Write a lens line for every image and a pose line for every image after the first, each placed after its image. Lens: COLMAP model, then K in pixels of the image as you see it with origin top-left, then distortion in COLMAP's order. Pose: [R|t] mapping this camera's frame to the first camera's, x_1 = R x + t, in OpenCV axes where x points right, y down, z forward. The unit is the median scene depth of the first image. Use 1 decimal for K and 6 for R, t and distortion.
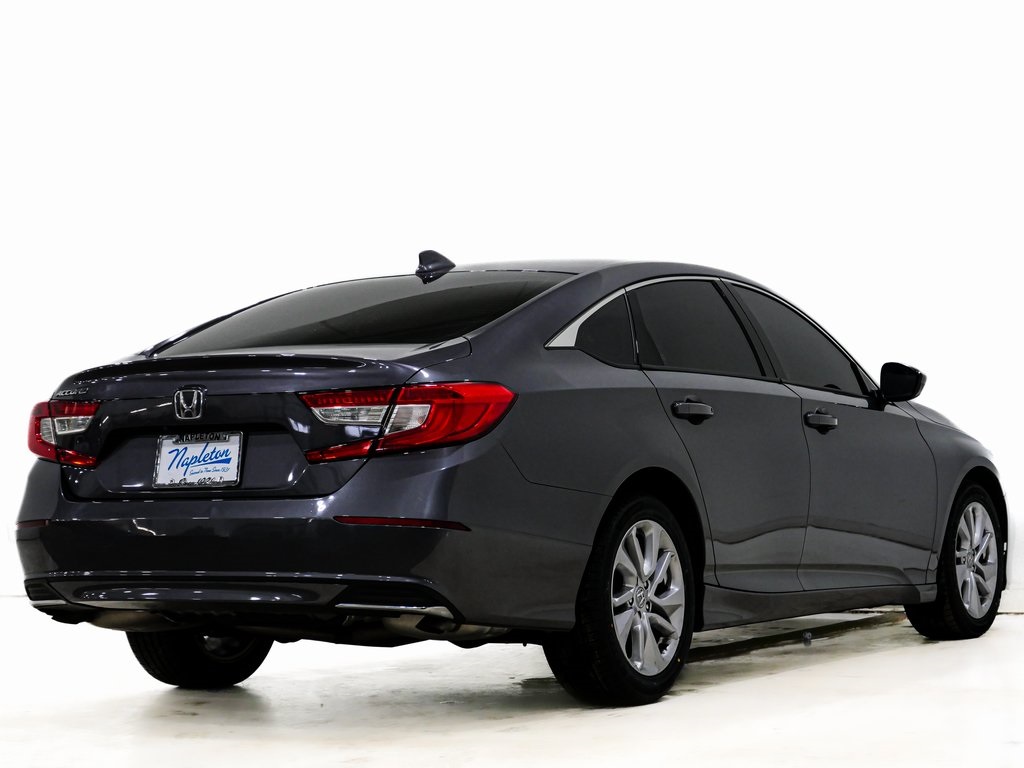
lens RADIAL K [[2320.0, 0, 512.0], [0, 2320.0, 383.5], [0, 0, 1]] dist [0.213914, 0.000000]
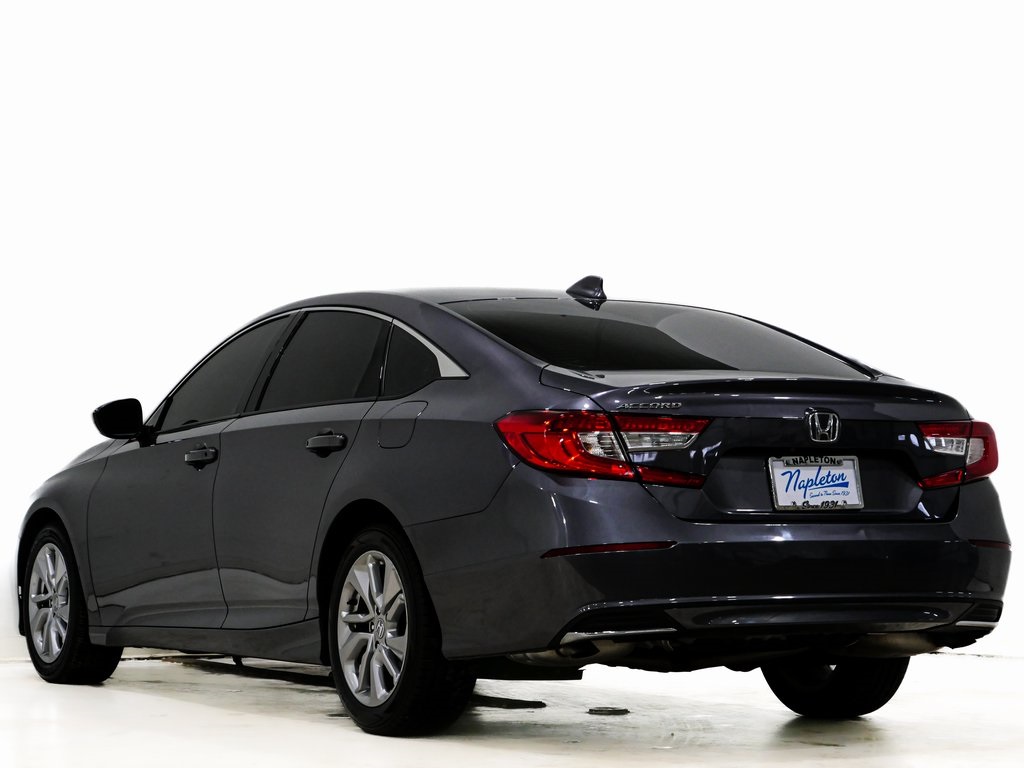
lens RADIAL K [[2609.6, 0, 511.2], [0, 2609.6, 384.6], [0, 0, 1]] dist [0.126151, 0.000000]
pose [[0.493142, 0.060434, 0.867847, -1.176207], [-0.041017, 0.998090, -0.046196, 0.047951], [-0.868982, -0.012815, 0.494679, 0.559486]]
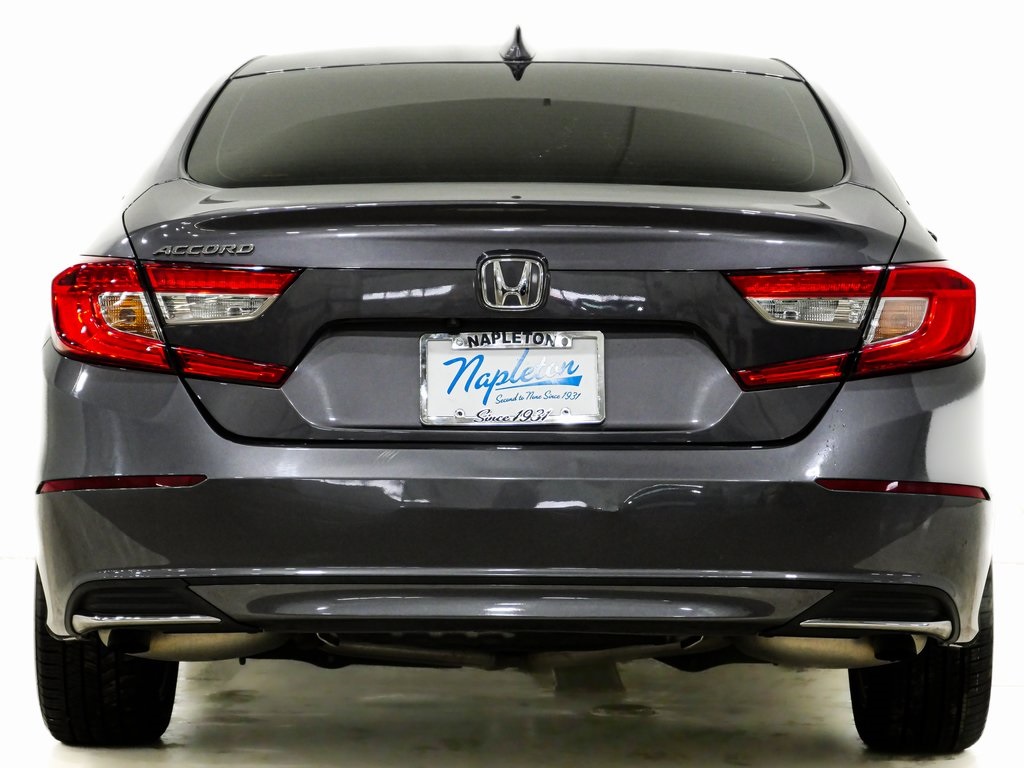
lens RADIAL K [[3442.3, 0, 512.1], [0, 3442.3, 384.0], [0, 0, 1]] dist [-0.267019, 0.000000]
pose [[0.853731, 0.015641, 0.520480, -0.584646], [-0.040672, 0.998498, 0.036708, 0.002601], [-0.519124, -0.052508, 0.853085, 0.263006]]
